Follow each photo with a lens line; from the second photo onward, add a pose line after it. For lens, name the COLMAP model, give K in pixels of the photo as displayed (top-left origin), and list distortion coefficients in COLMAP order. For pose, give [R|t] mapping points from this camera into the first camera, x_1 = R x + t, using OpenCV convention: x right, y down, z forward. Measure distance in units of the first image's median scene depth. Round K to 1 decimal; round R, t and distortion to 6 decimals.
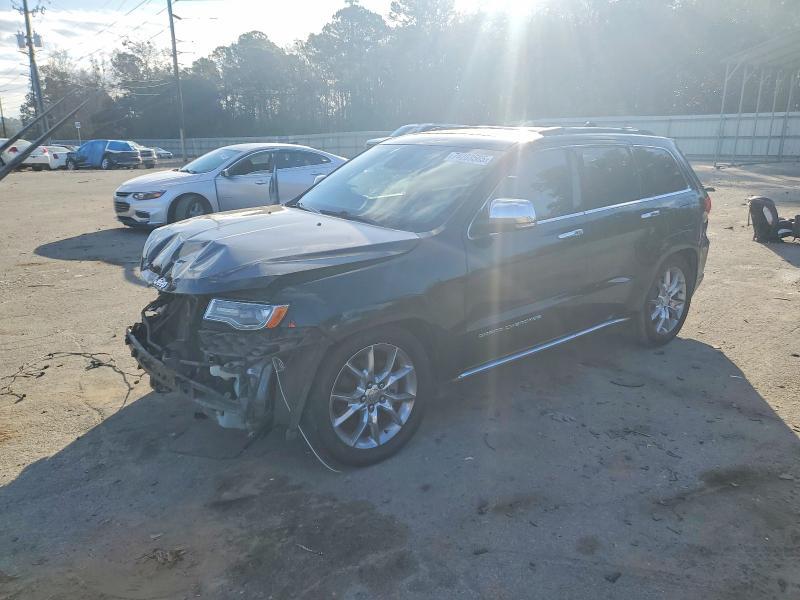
lens RADIAL K [[623.8, 0, 394.9], [0, 623.8, 300.9], [0, 0, 1]] dist [0.032638, -0.011916]
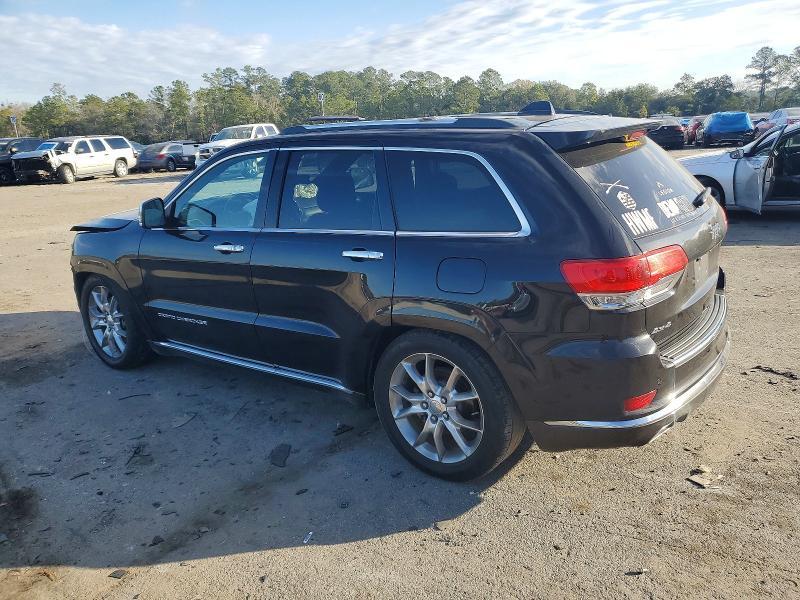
lens RADIAL K [[623.8, 0, 415.0], [0, 623.8, 304.9], [0, 0, 1]] dist [0.032638, -0.011916]
pose [[0.249448, 0.261679, -0.932363, 1.244756], [-0.209223, 0.954622, 0.211950, -0.286040], [0.945517, 0.142201, 0.292877, 1.020930]]
